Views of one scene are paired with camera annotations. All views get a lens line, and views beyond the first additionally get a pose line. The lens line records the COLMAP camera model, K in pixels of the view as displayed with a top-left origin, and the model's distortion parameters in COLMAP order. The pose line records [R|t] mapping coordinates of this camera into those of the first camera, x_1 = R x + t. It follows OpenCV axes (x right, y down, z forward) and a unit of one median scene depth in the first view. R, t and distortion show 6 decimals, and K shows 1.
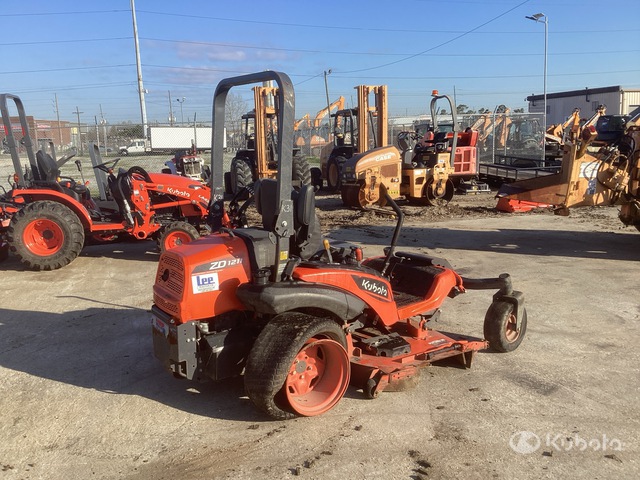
lens RADIAL K [[574.9, 0, 318.8], [0, 574.9, 237.7], [0, 0, 1]] dist [0.065317, -0.113907]
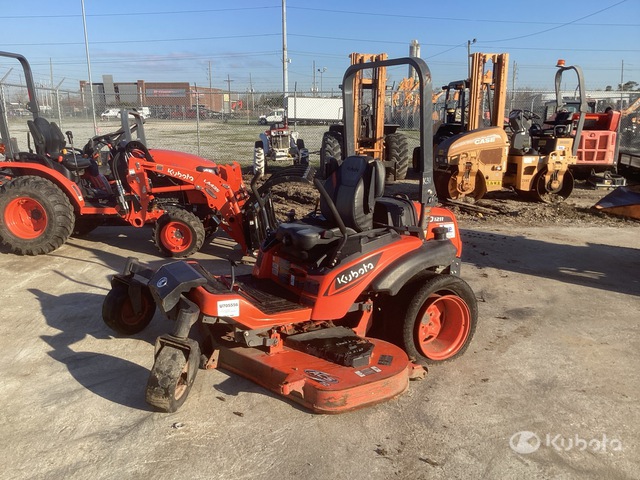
lens RADIAL K [[574.9, 0, 320.0], [0, 574.9, 243.3], [0, 0, 1]] dist [0.065317, -0.113907]
pose [[0.970803, 0.086460, -0.223755, 0.078640], [-0.074024, 0.995239, 0.063401, -0.025719], [0.228171, -0.044986, 0.972581, 0.124746]]
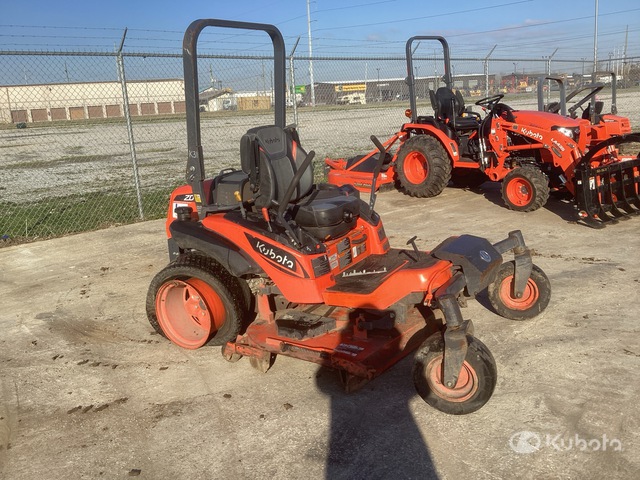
lens RADIAL K [[574.9, 0, 319.6], [0, 574.9, 244.5], [0, 0, 1]] dist [0.065317, -0.113907]
pose [[0.425801, 0.227774, -0.875678, 0.232303], [-0.111233, 0.973633, 0.199166, -0.029036], [0.897954, 0.012599, 0.439910, 0.172116]]
